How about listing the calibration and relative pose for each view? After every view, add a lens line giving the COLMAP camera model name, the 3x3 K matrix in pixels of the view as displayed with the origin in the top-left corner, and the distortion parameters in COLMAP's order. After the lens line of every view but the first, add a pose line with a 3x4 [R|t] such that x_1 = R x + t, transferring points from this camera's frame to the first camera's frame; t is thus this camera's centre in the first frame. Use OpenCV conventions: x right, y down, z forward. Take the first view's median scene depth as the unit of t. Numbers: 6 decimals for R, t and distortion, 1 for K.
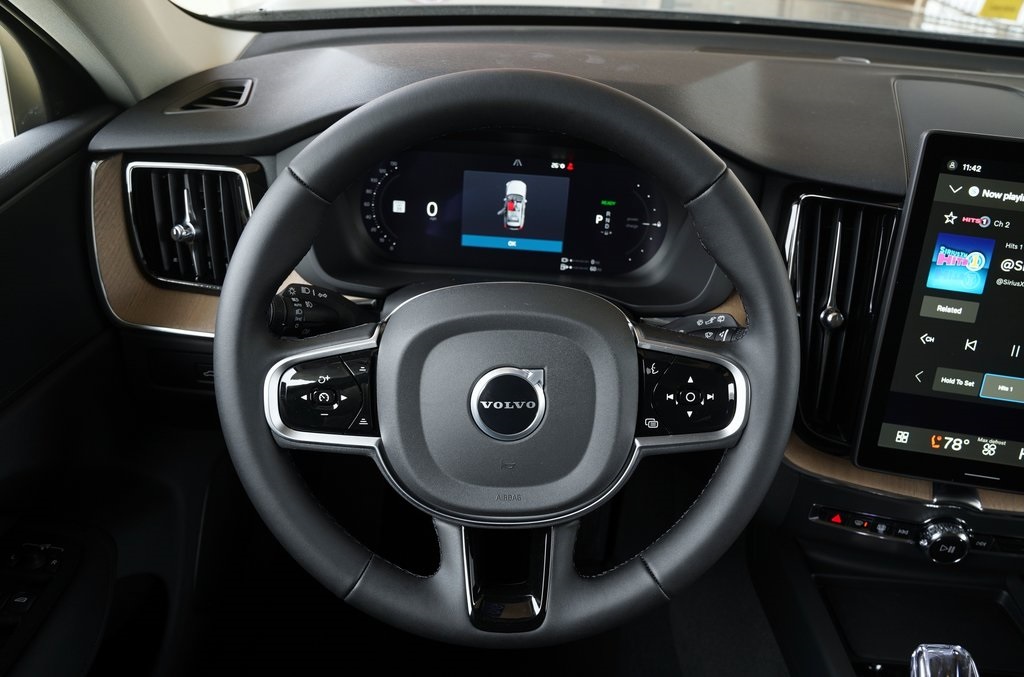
lens RADIAL K [[815.1, 0, 514.3], [0, 815.1, 344.9], [0, 0, 1]] dist [-0.032130, 0.024676]
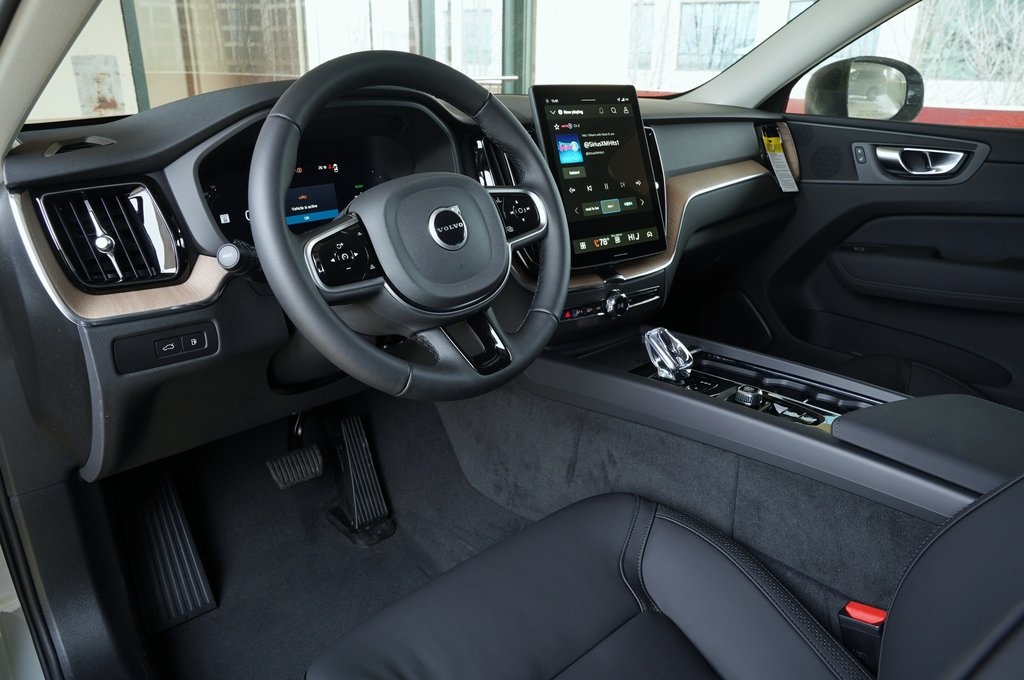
lens RADIAL K [[704.1, 0, 514.5], [0, 704.1, 341.2], [0, 0, 1]] dist [-0.084083, 0.013780]
pose [[0.719030, -0.312229, 0.620893, -0.686040], [0.430215, 0.901613, -0.044819, 0.317259], [-0.545812, 0.299344, 0.782613, -0.082227]]
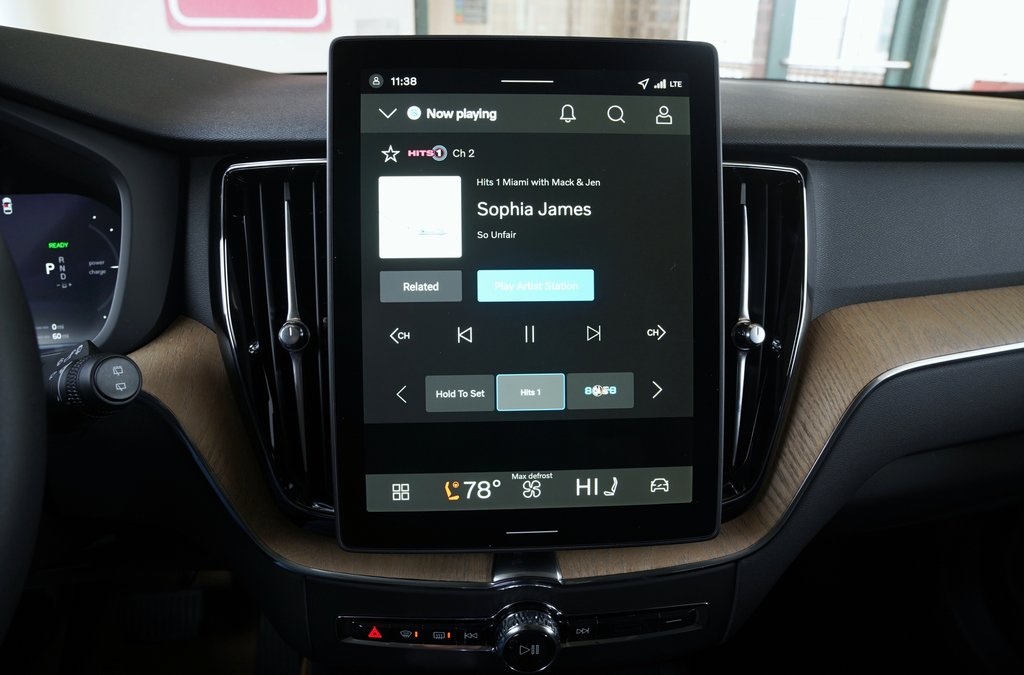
lens RADIAL K [[704.1, 0, 504.0], [0, 704.1, 337.6], [0, 0, 1]] dist [-0.084083, 0.013780]
pose [[0.976344, -0.132764, 0.170661, 0.490438], [0.163938, 0.969173, -0.183923, 0.112617], [-0.140982, 0.207550, 0.968012, 0.429133]]
